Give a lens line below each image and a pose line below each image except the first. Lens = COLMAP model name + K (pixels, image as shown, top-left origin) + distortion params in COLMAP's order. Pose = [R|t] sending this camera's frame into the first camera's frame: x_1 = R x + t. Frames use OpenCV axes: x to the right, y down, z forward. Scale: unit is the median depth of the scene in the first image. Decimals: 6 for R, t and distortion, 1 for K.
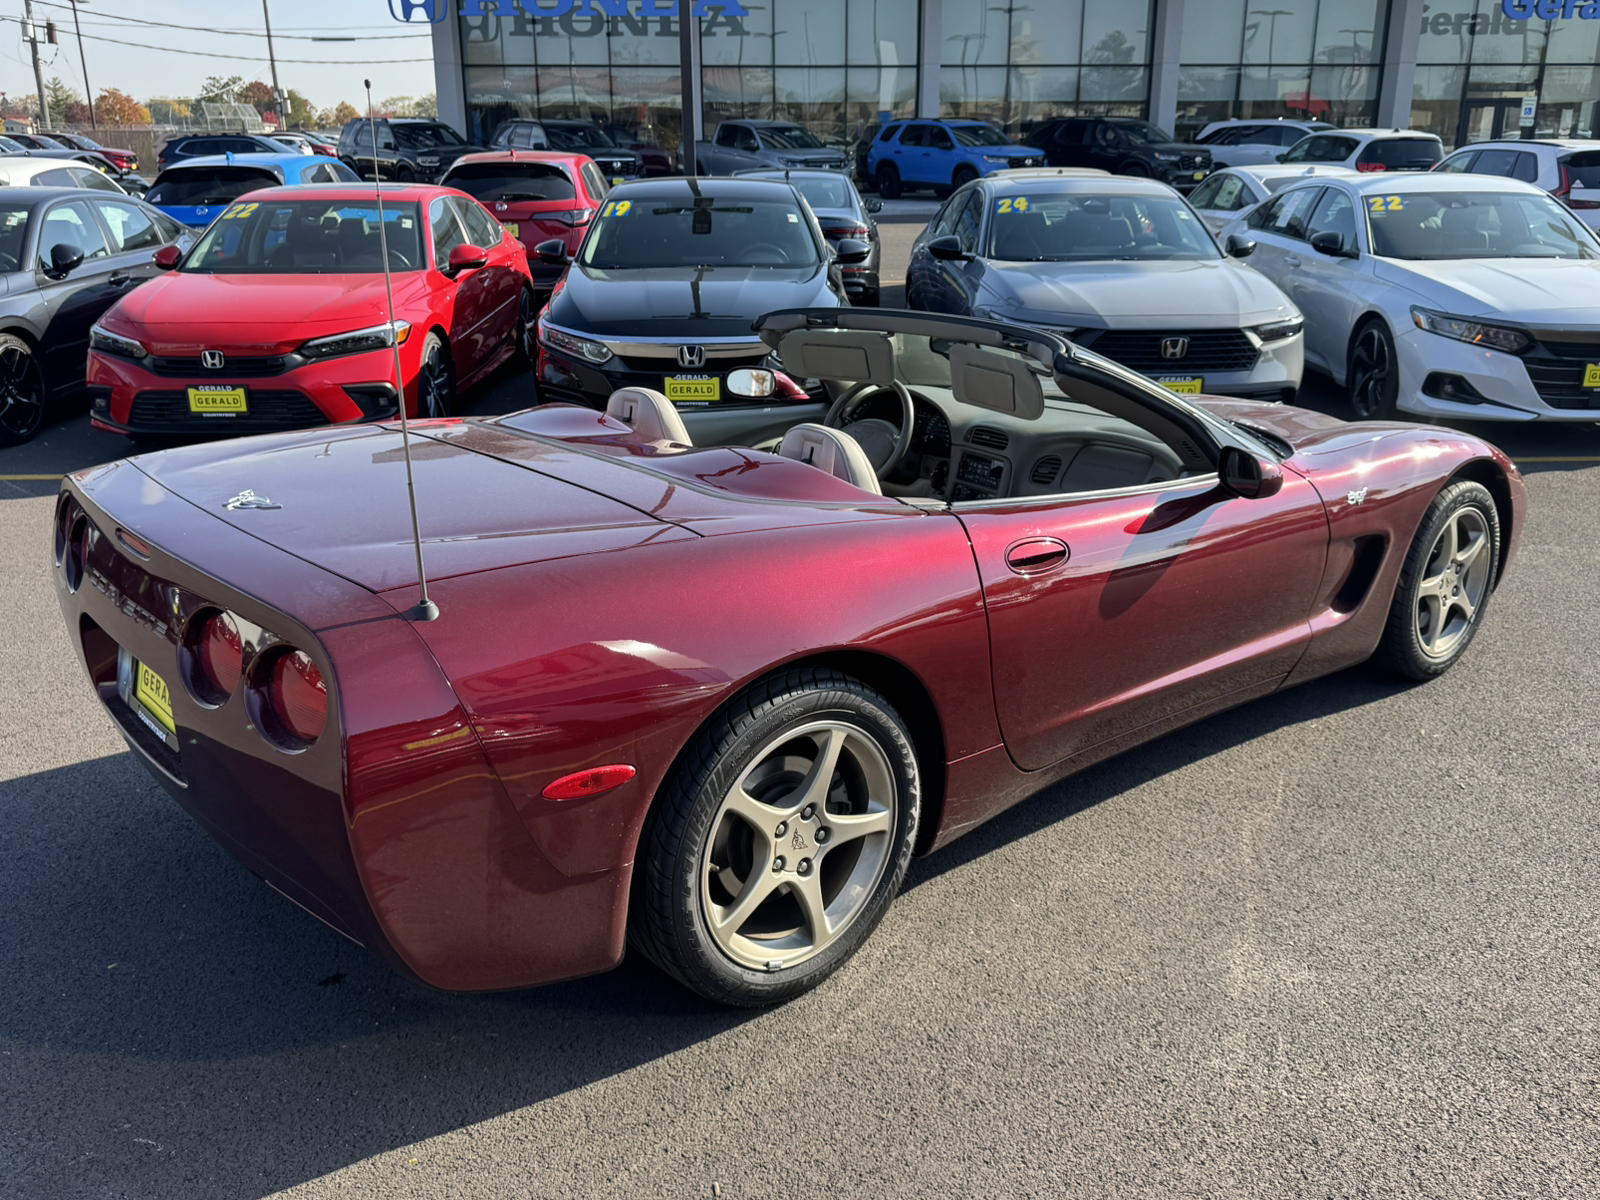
lens RADIAL K [[1381.0, 0, 798.7], [0, 1381.0, 613.0], [0, 0, 1]] dist [0.050774, -0.065498]
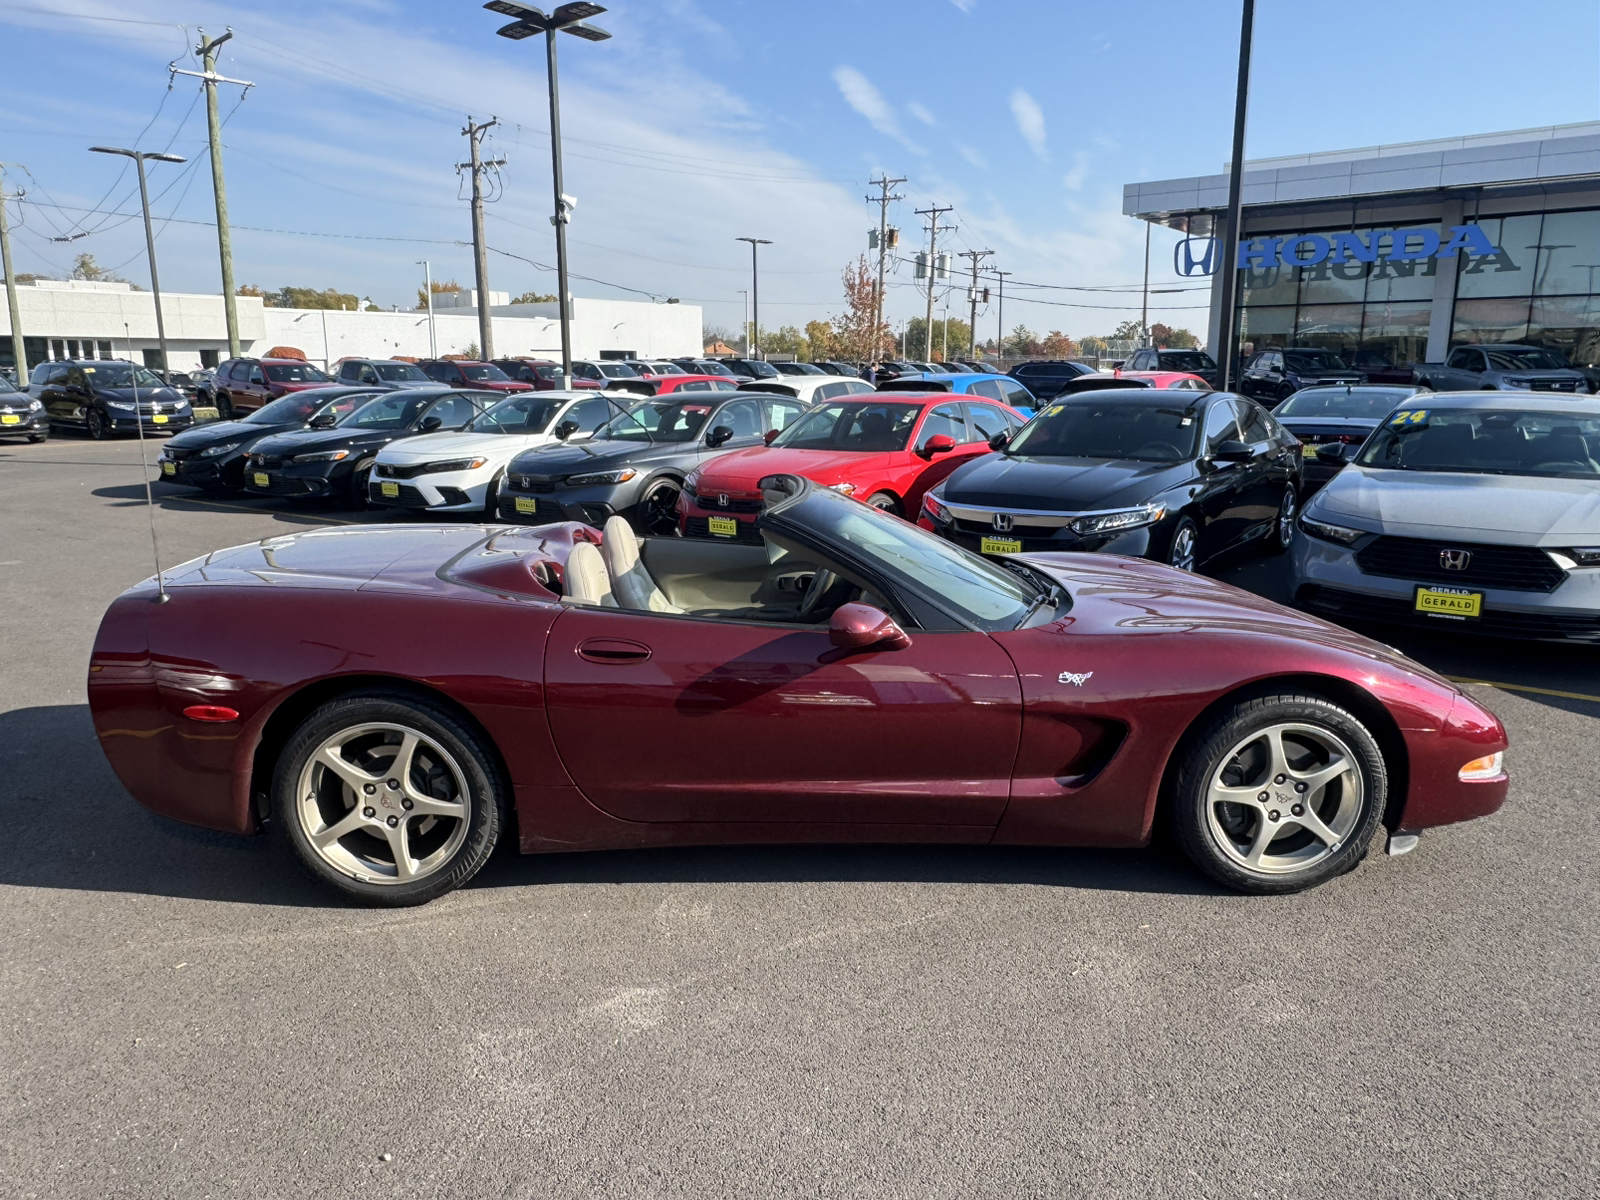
lens RADIAL K [[1109.5, 0, 796.1], [0, 1109.5, 607.3], [0, 0, 1]] dist [-0.024230, 0.031040]
pose [[0.772563, 0.132597, -0.620938, 0.386643], [-0.202217, 0.978411, -0.042664, -0.029234], [0.601876, 0.158525, 0.782698, 0.107194]]
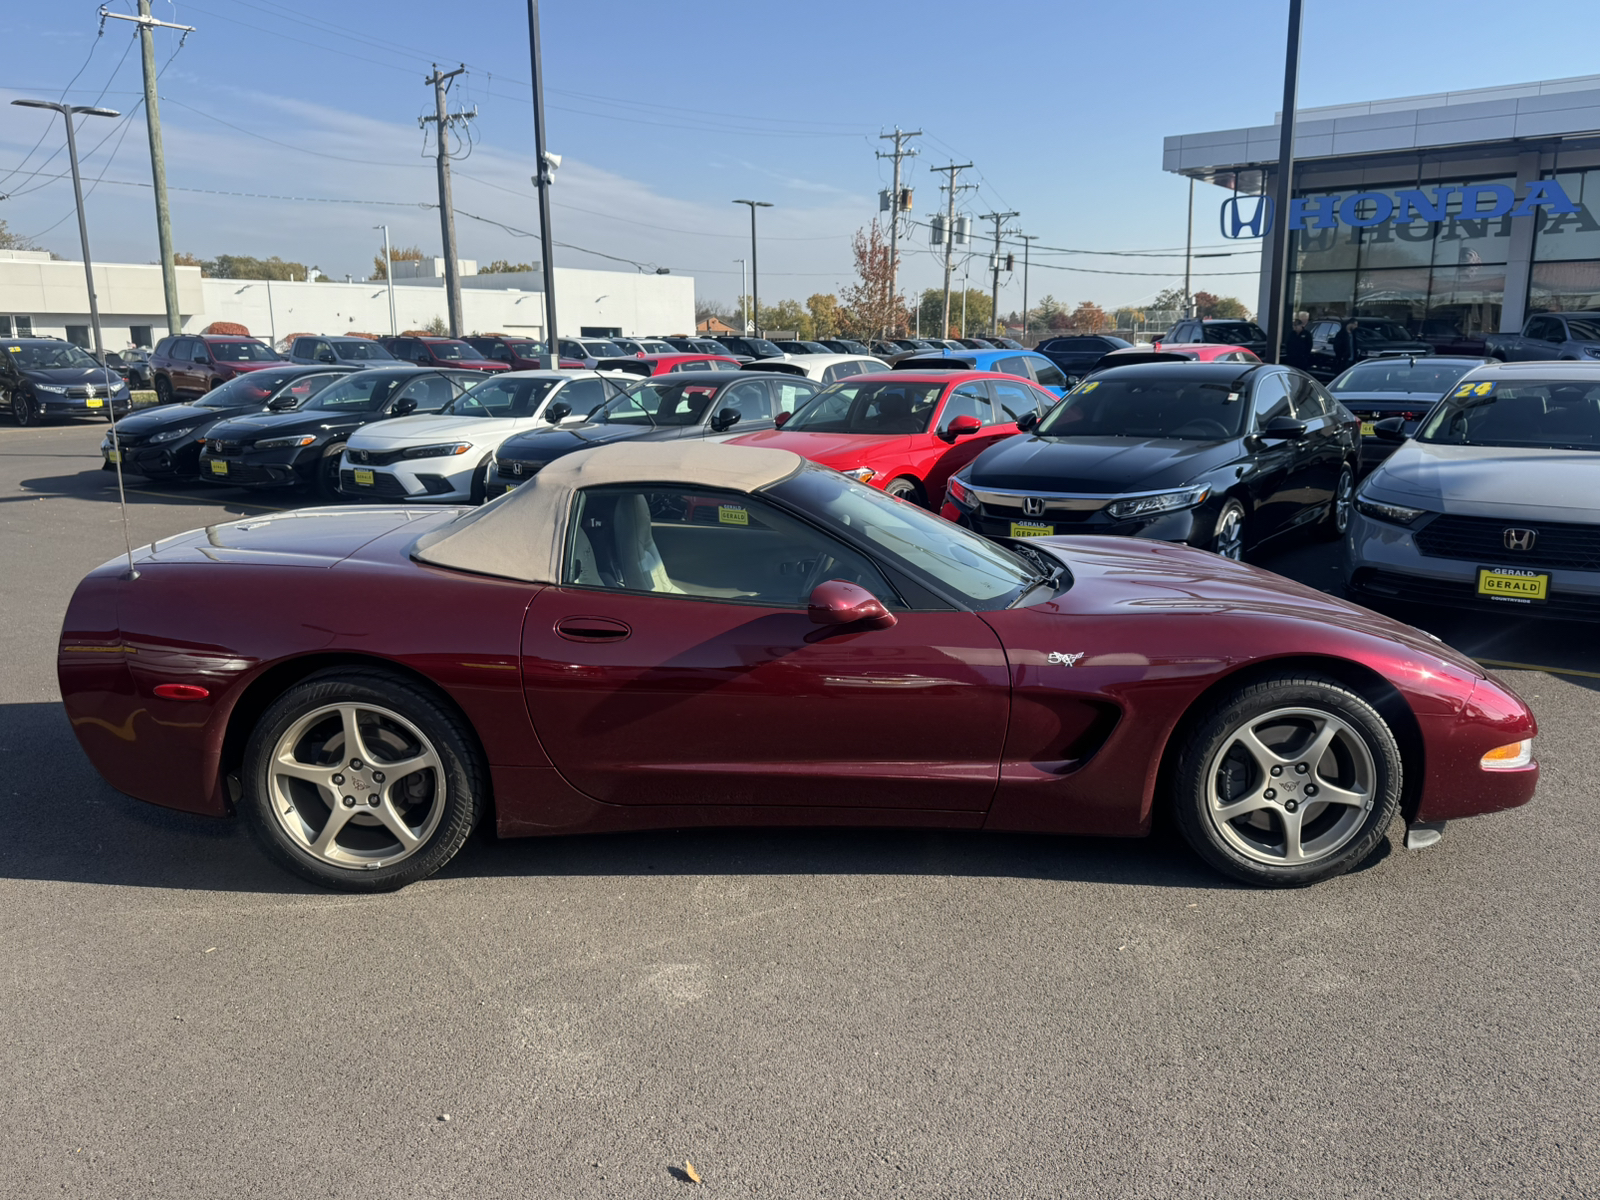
lens RADIAL K [[1236.6, 0, 803.4], [0, 1236.6, 616.3], [0, 0, 1]] dist [0.020775, -0.023223]
pose [[0.775955, 0.129579, -0.617336, 0.403691], [-0.196003, 0.979758, -0.040713, -0.012847], [0.599564, 0.152590, 0.785646, 0.067454]]
